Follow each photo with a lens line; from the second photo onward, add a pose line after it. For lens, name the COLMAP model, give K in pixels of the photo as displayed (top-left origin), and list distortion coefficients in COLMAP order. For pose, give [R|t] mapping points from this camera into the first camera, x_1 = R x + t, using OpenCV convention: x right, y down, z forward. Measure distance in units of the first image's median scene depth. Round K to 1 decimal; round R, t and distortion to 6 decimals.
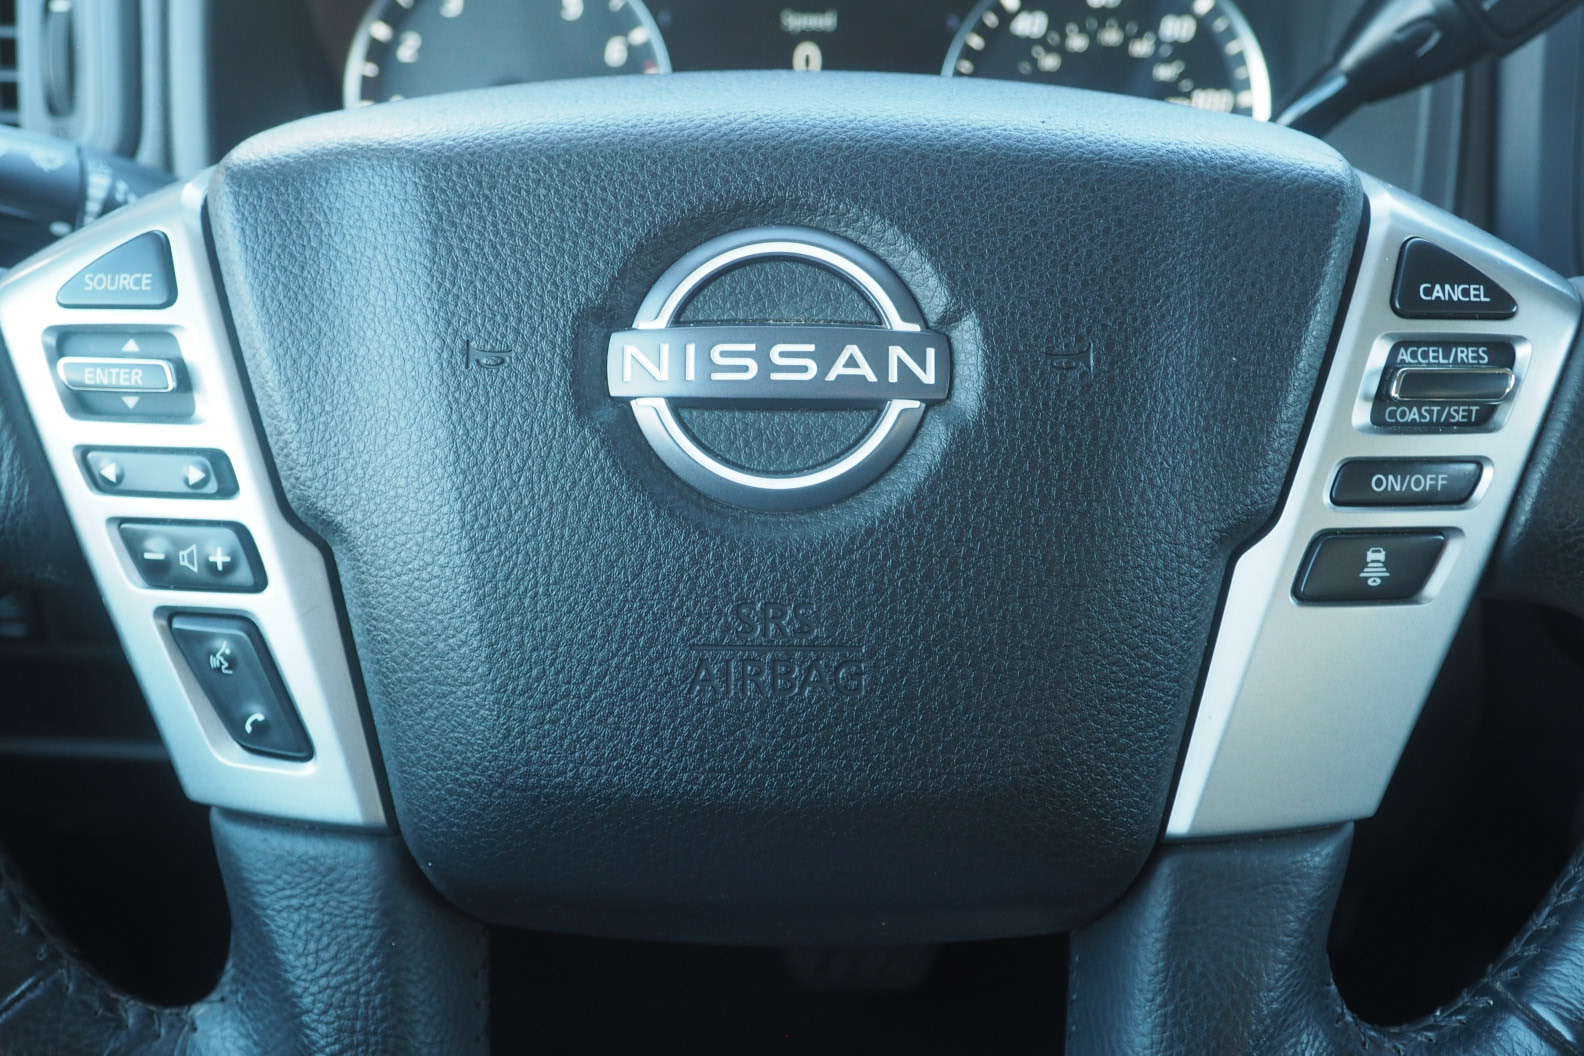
lens RADIAL K [[1714.5, 0, 792.0], [0, 1714.5, 528.0], [0, 0, 1]] dist [-0.004837, -0.032071]
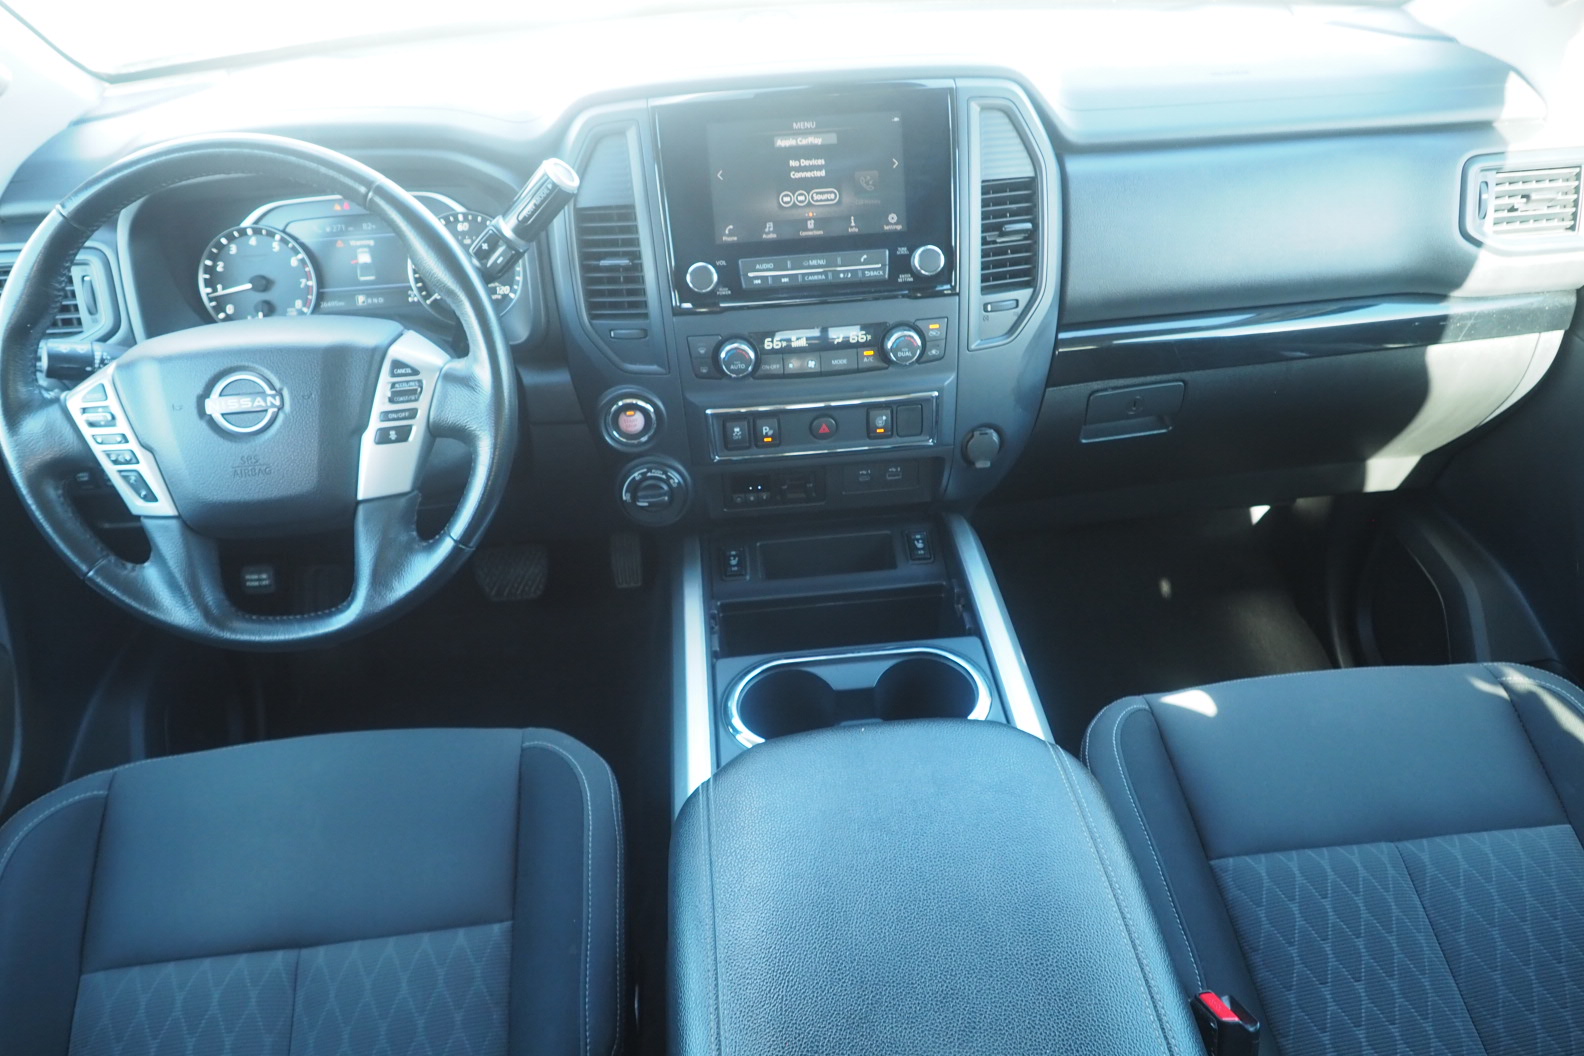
lens RADIAL K [[1154.8, 0, 792.0], [0, 1154.8, 528.0], [0, 0, 1]] dist [-0.006569, -0.000798]
pose [[0.994433, -0.096820, 0.041588, 1.201544], [0.090504, 0.986907, 0.133506, -0.044090], [-0.053969, -0.128998, 0.990175, -2.009534]]
